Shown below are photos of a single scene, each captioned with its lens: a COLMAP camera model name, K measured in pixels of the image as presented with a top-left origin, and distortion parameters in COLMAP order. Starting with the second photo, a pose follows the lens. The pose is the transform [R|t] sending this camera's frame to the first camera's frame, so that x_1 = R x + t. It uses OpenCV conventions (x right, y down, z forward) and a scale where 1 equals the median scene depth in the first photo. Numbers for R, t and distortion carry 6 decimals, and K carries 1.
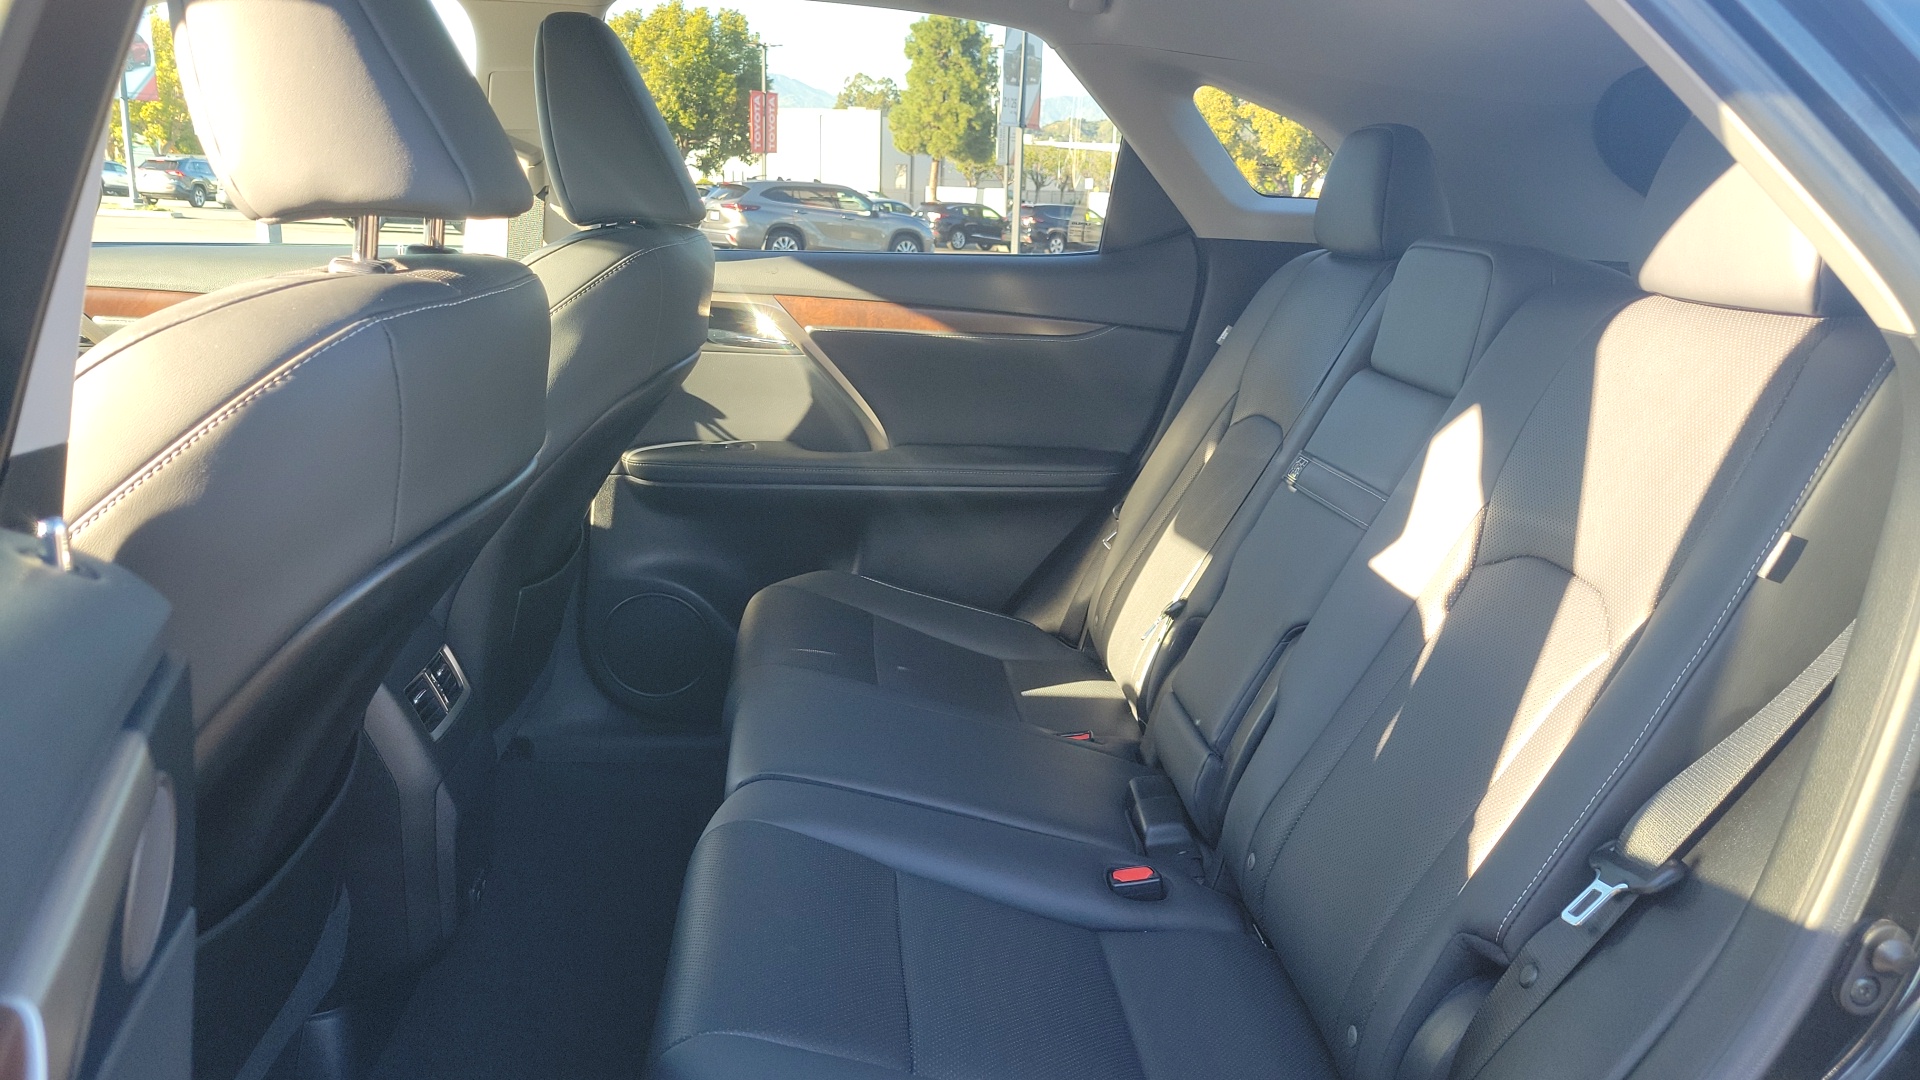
lens RADIAL K [[1451.9, 0, 971.2], [0, 1451.9, 540.1], [0, 0, 1]] dist [0.033660, -0.010416]
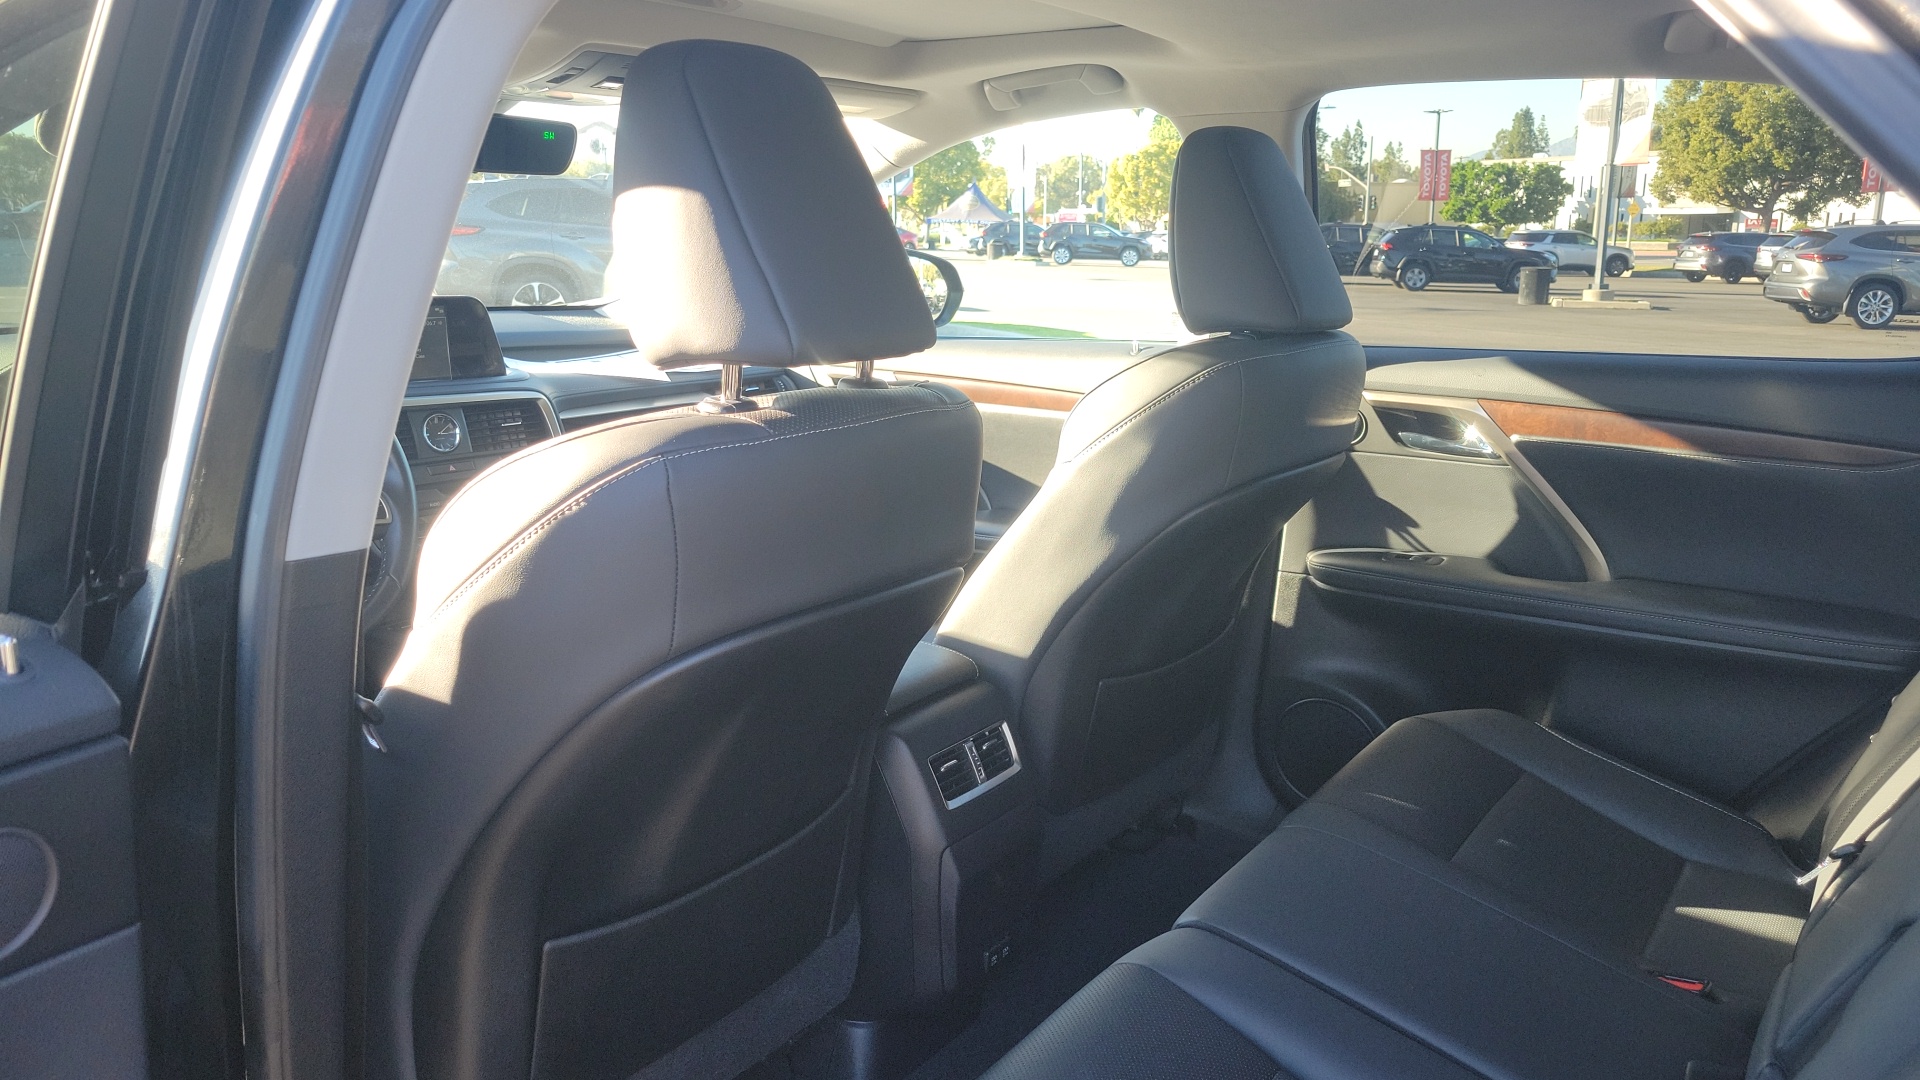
lens RADIAL K [[1451.9, 0, 971.2], [0, 1451.9, 540.1], [0, 0, 1]] dist [0.033660, -0.010416]
pose [[0.757478, 0.103582, -0.644591, 0.215662], [-0.124992, 0.992079, 0.012540, -0.051696], [0.640784, 0.071070, 0.764424, 0.104376]]
